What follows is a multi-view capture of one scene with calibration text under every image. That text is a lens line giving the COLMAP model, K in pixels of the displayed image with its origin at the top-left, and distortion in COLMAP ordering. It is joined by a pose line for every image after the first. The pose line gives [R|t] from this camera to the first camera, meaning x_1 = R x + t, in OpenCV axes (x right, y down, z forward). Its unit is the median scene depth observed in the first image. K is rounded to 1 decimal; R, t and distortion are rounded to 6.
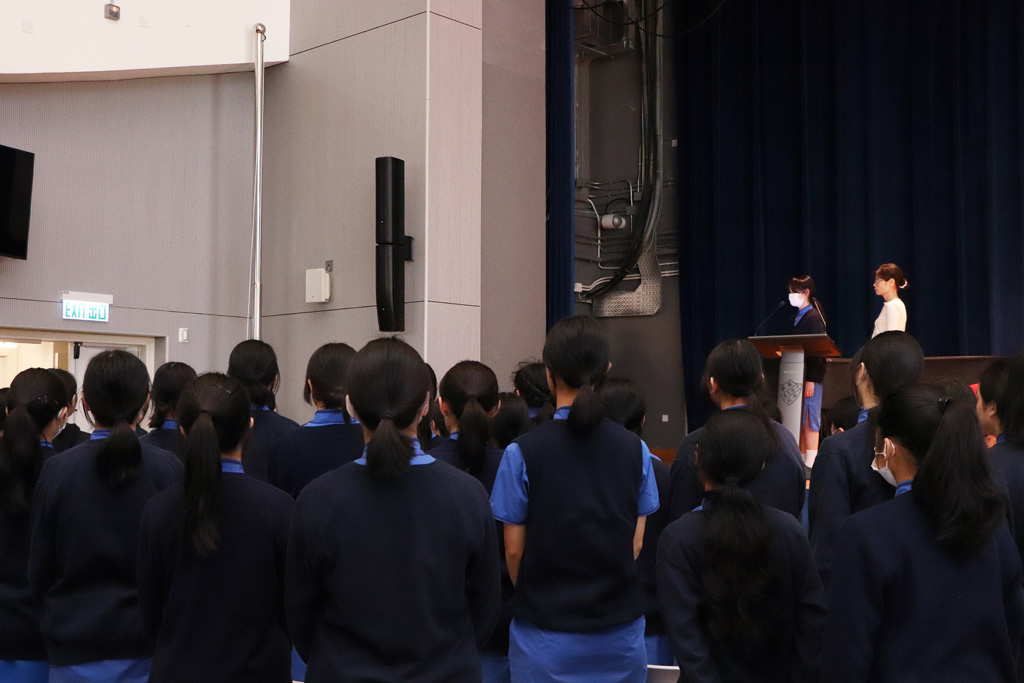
lens RADIAL K [[1234.2, 0, 512.0], [0, 1234.2, 341.5], [0, 0, 1]] dist [-0.005790, 0.007523]
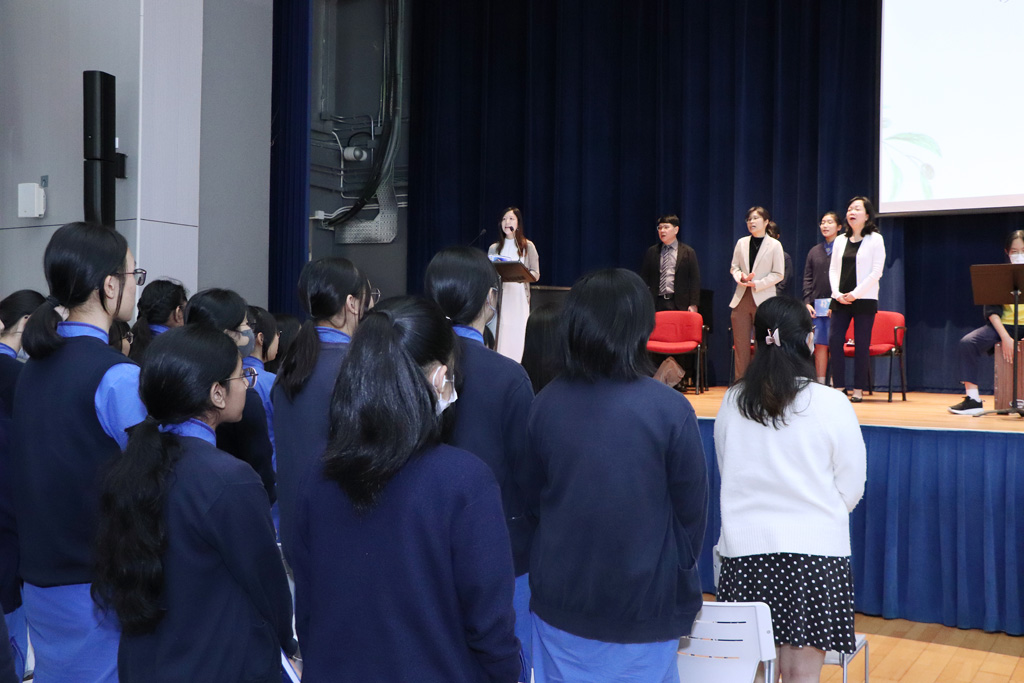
lens RADIAL K [[1103.8, 0, 512.0], [0, 1103.8, 341.5], [0, 0, 1]] dist [-0.093901, 0.314015]
pose [[0.981954, 0.013821, 0.188615, 0.039636], [-0.025738, 0.997813, 0.060880, 0.002895], [-0.187361, -0.064636, 0.980162, 0.038475]]
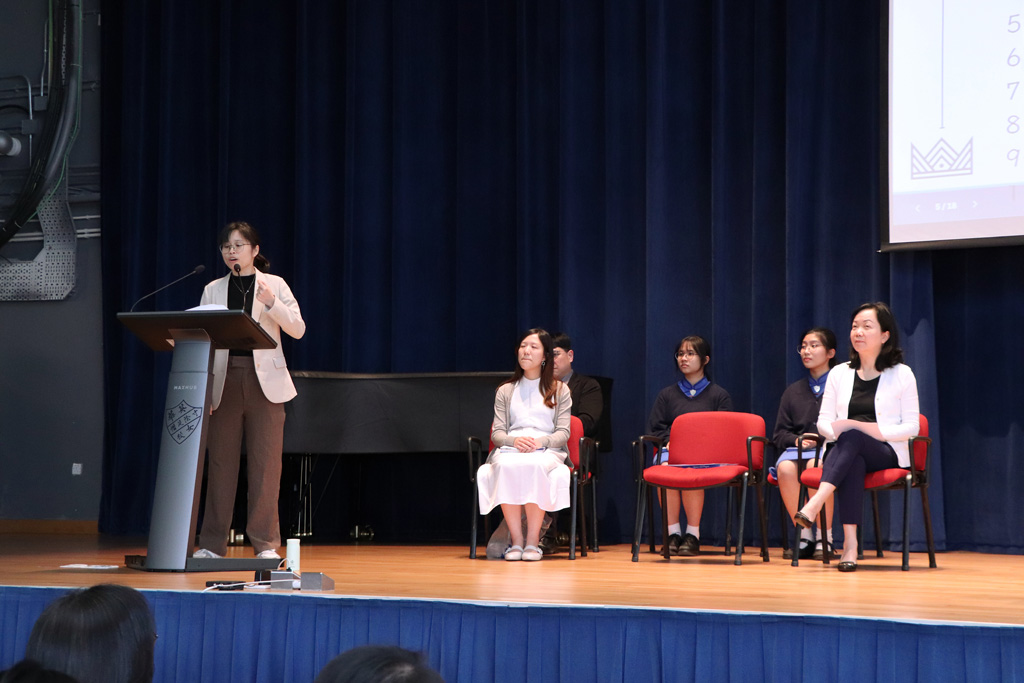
lens RADIAL K [[1798.7, 0, 506.7], [0, 1798.7, 359.9], [0, 0, 1]] dist [0.013938, 1.551841]
pose [[0.960131, 0.022052, 0.278679, 0.076783], [-0.021895, 0.999754, -0.003674, 0.006548], [-0.278691, -0.002574, 0.960377, 0.078004]]
